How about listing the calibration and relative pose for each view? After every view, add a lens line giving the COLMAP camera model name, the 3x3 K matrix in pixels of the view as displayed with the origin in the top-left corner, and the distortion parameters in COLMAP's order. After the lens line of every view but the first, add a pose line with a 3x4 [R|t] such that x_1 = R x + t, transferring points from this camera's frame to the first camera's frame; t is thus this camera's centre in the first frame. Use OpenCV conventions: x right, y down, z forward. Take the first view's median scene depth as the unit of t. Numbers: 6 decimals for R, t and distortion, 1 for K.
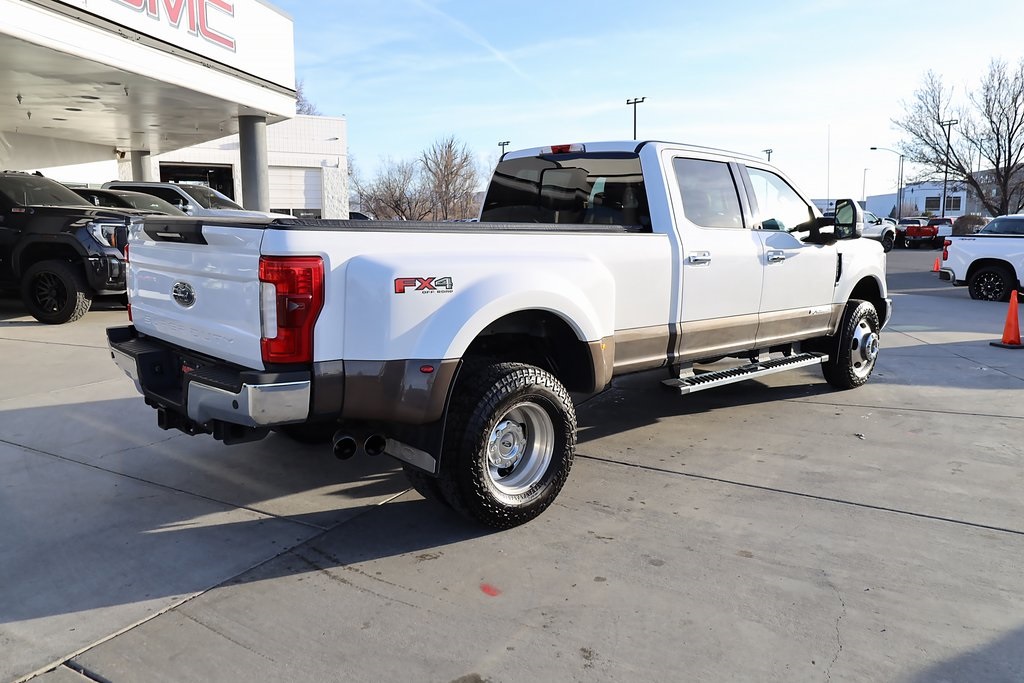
lens RADIAL K [[783.4, 0, 512.0], [0, 783.4, 341.5], [0, 0, 1]] dist [-0.006796, -0.001985]
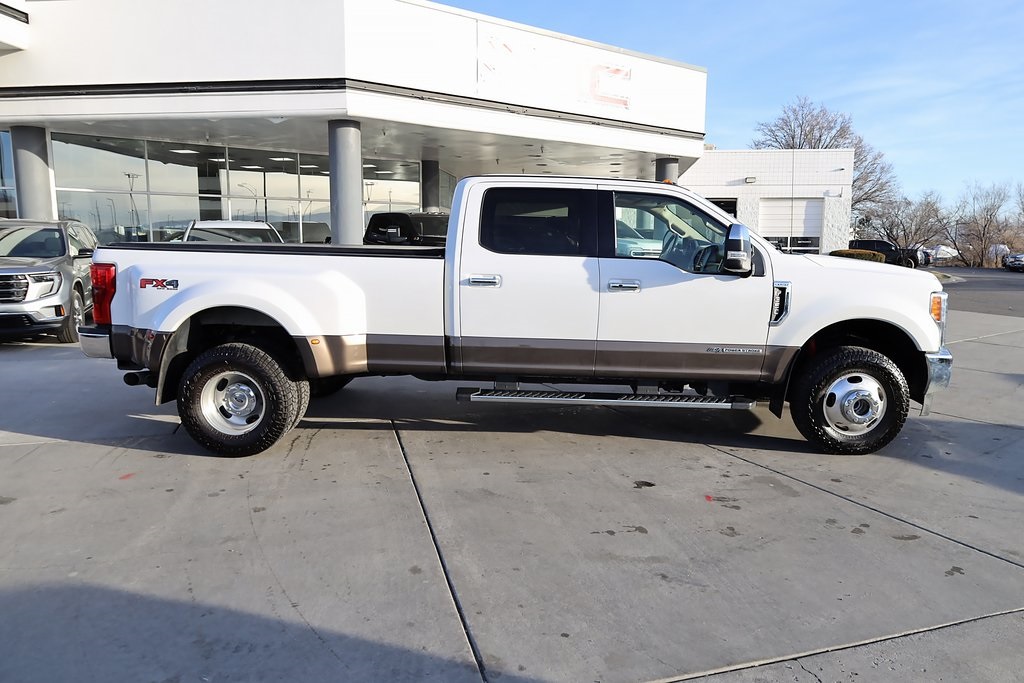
lens RADIAL K [[699.2, 0, 516.1], [0, 699.2, 346.2], [0, 0, 1]] dist [-0.012615, 0.004695]
pose [[0.711725, 0.105849, -0.694438, 0.978241], [-0.114727, 0.992824, 0.033748, -0.054263], [0.693026, 0.055652, 0.718761, 0.341703]]
